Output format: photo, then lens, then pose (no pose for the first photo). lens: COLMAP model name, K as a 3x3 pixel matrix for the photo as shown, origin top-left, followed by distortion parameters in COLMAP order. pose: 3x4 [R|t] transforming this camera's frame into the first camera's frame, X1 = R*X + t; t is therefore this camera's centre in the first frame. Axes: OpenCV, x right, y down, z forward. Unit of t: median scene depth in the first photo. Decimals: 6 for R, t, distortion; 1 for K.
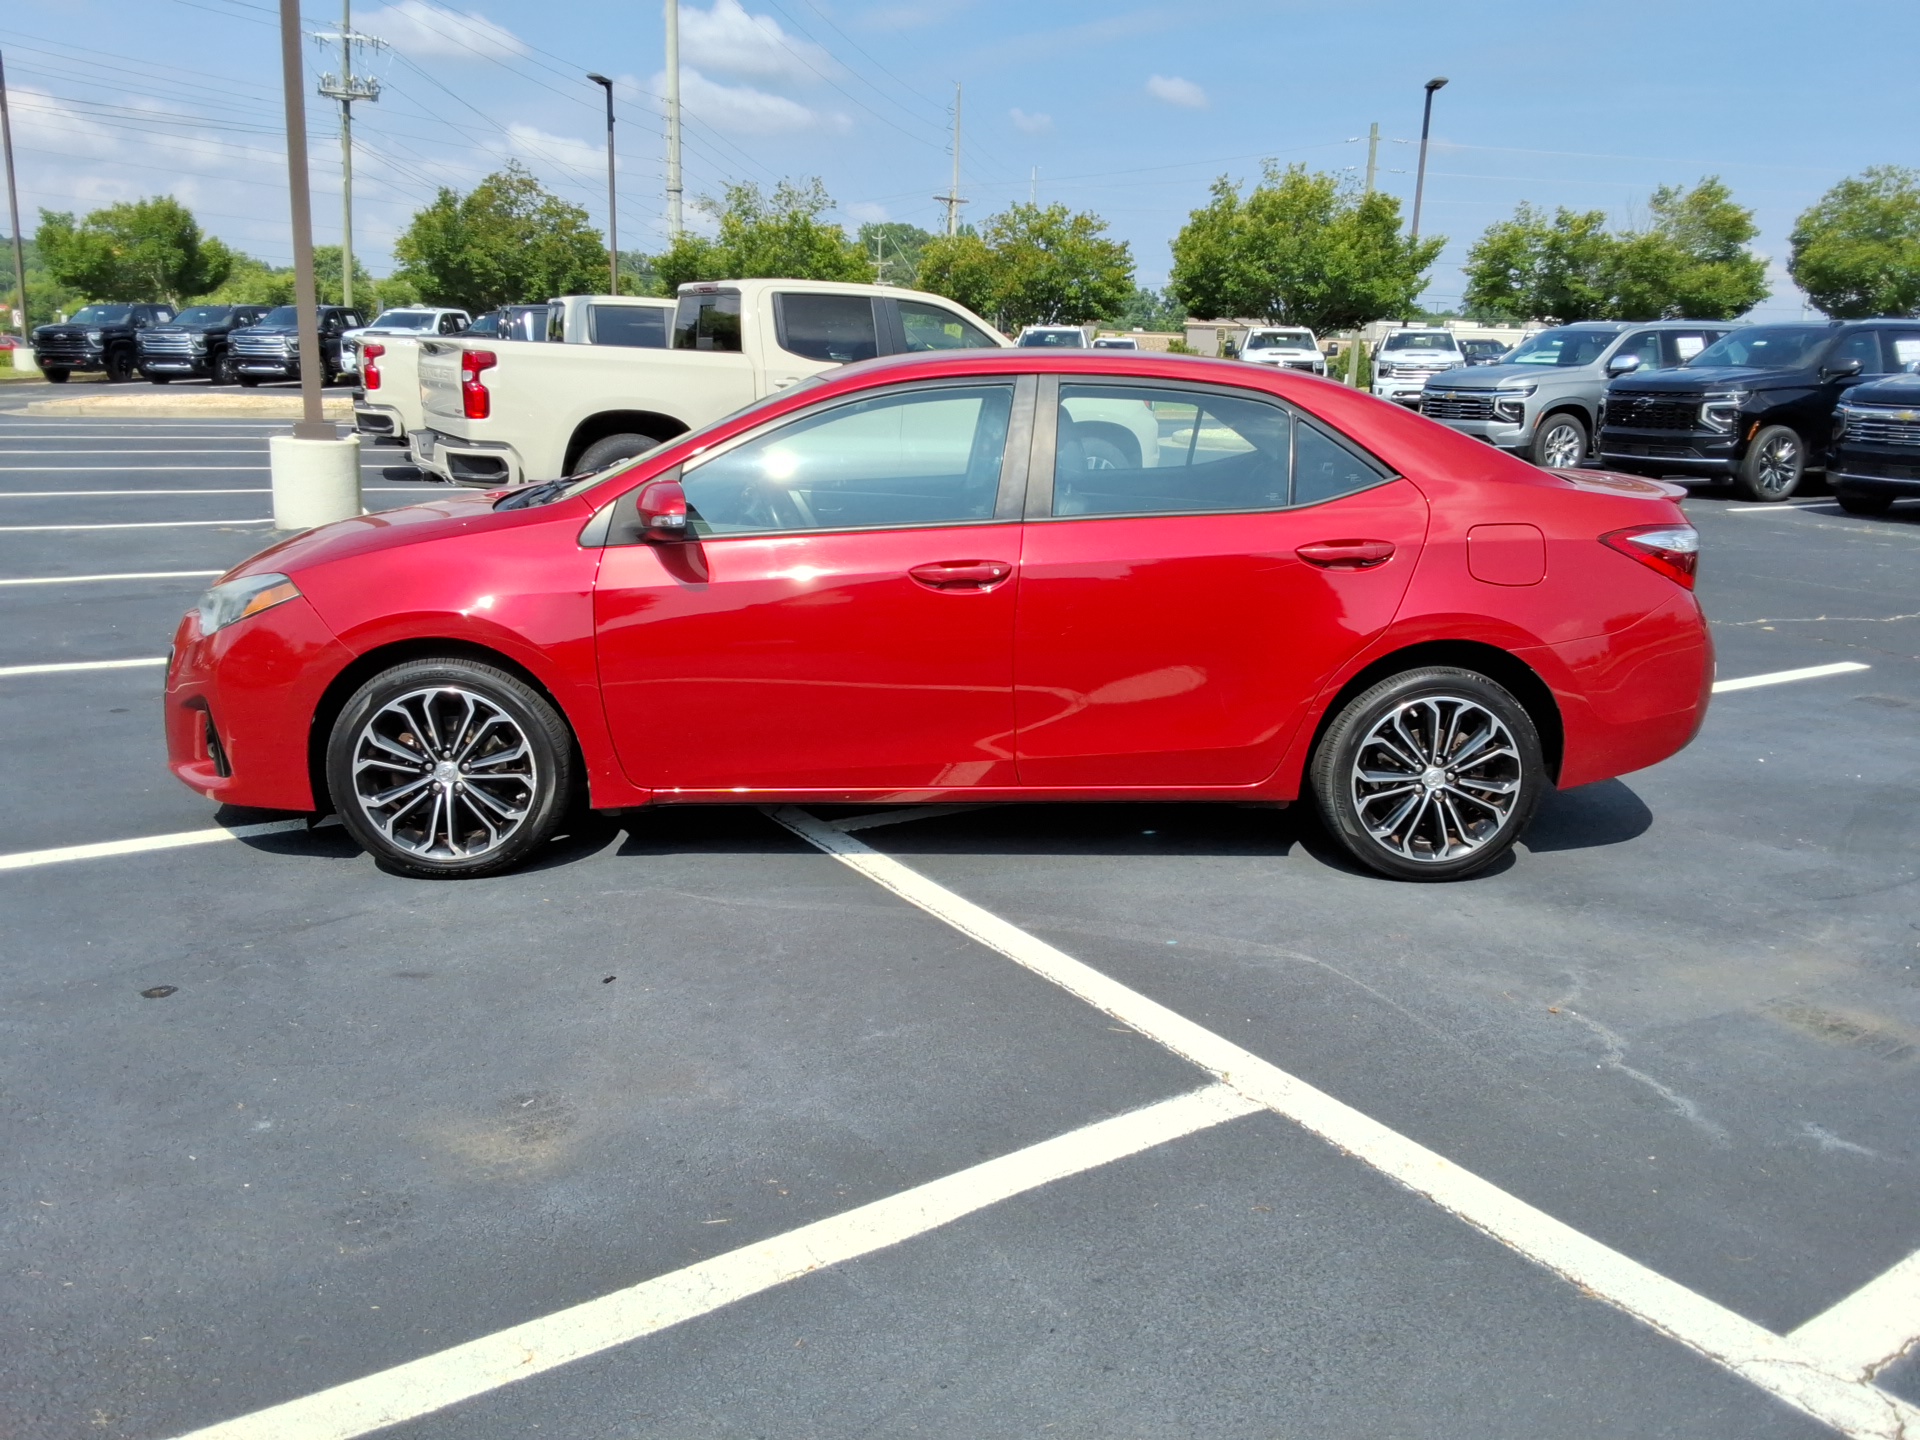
lens RADIAL K [[1548.0, 0, 971.7], [0, 1548.0, 726.0], [0, 0, 1]] dist [0.102314, -0.158547]
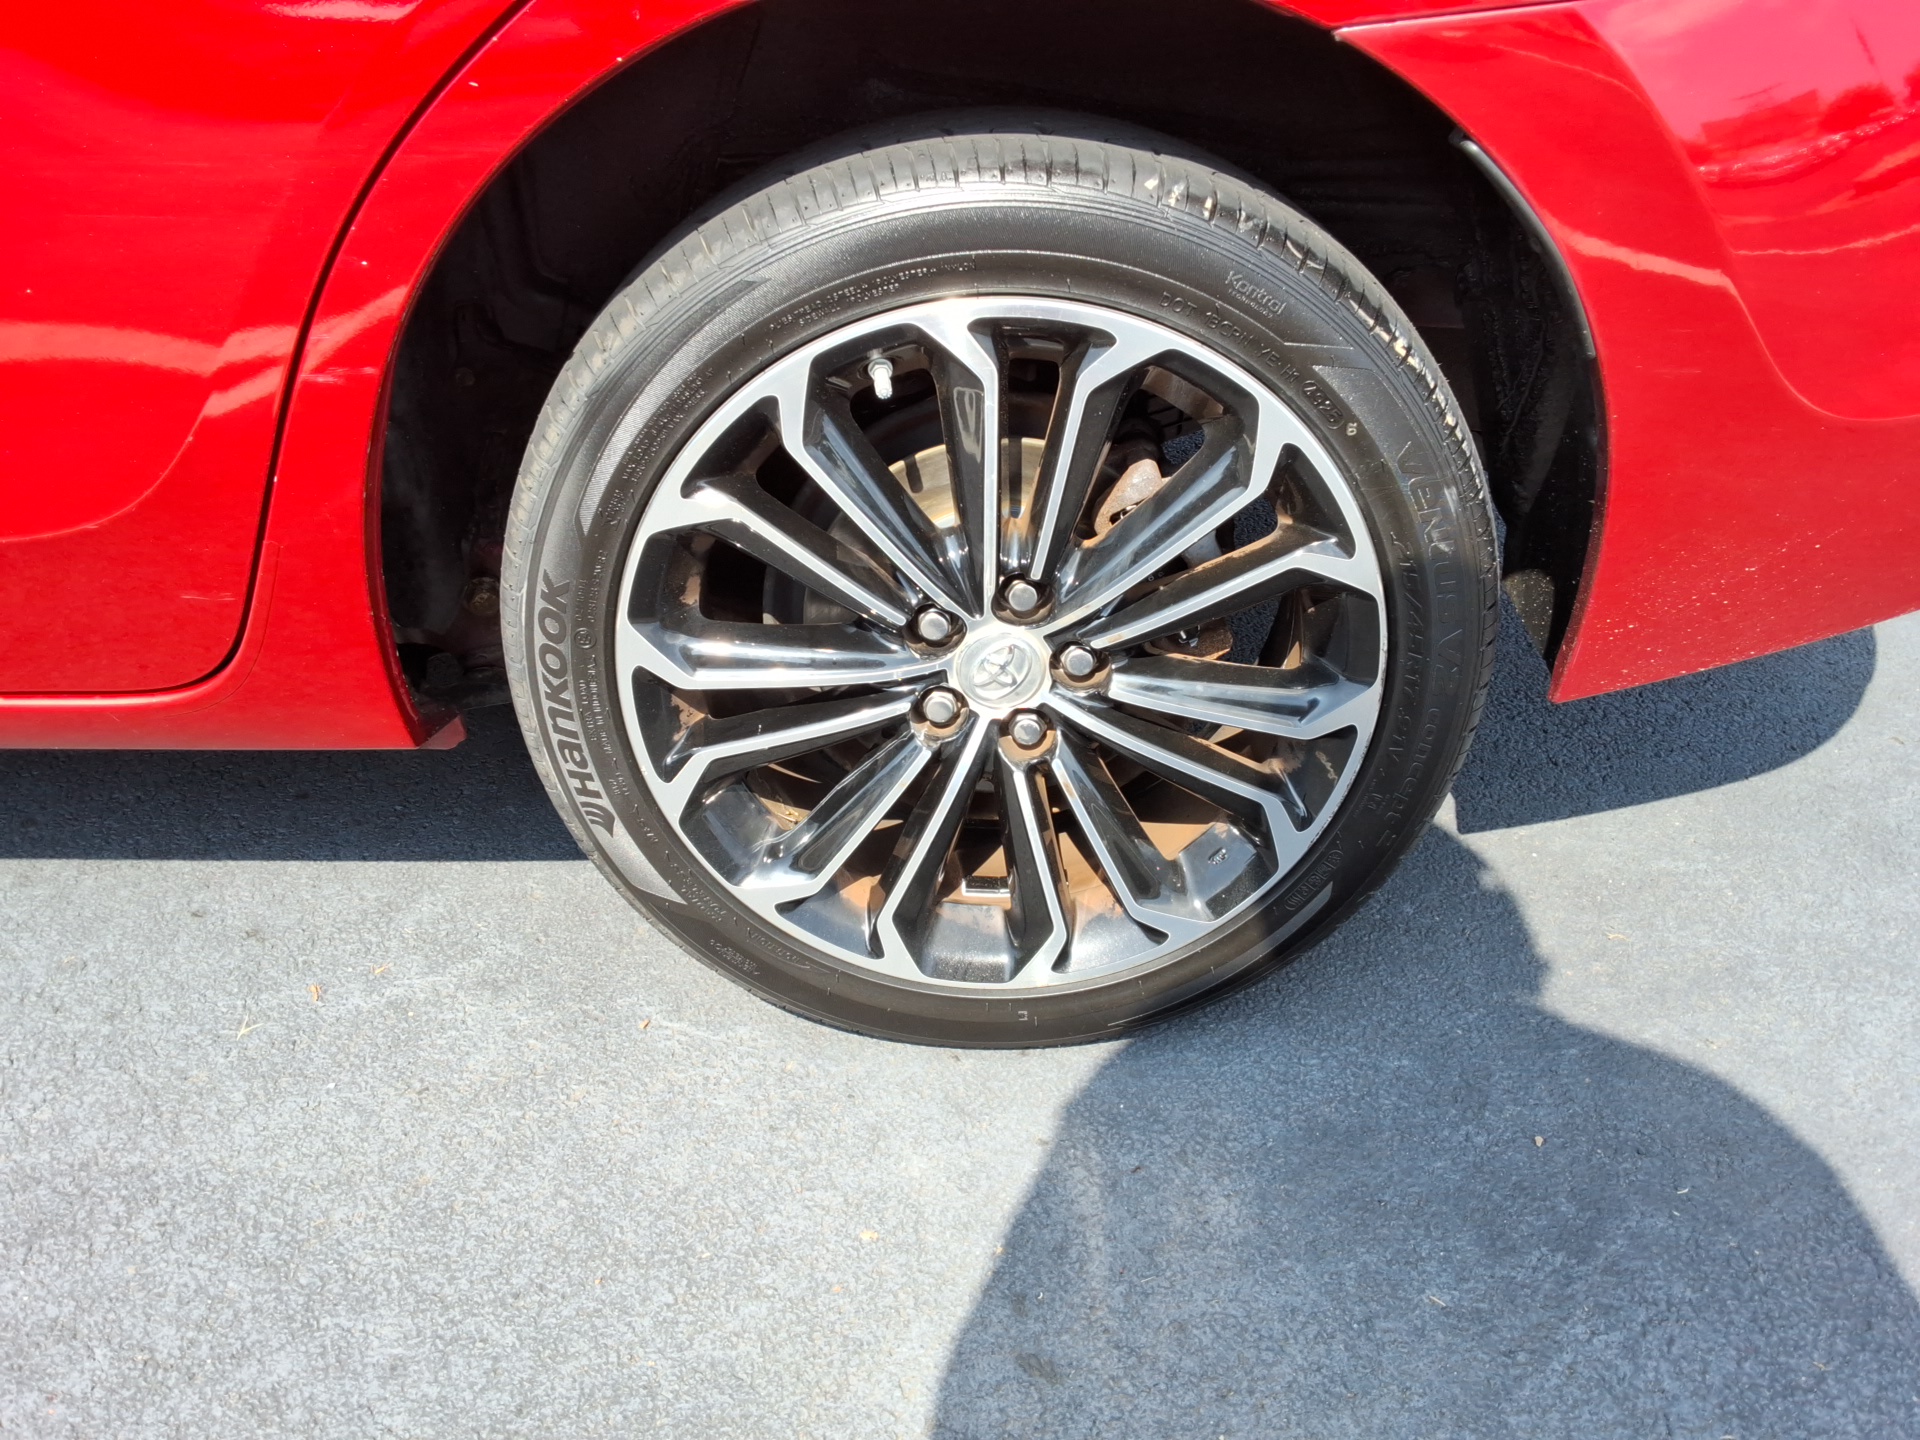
lens RADIAL K [[1548.0, 0, 957.4], [0, 1548.0, 726.6], [0, 0, 1]] dist [0.102314, -0.158547]
pose [[0.998922, 0.018778, -0.042444, 0.300932], [-0.006114, 0.959769, 0.280724, -0.021446], [0.046008, -0.280162, 0.958850, 0.785619]]
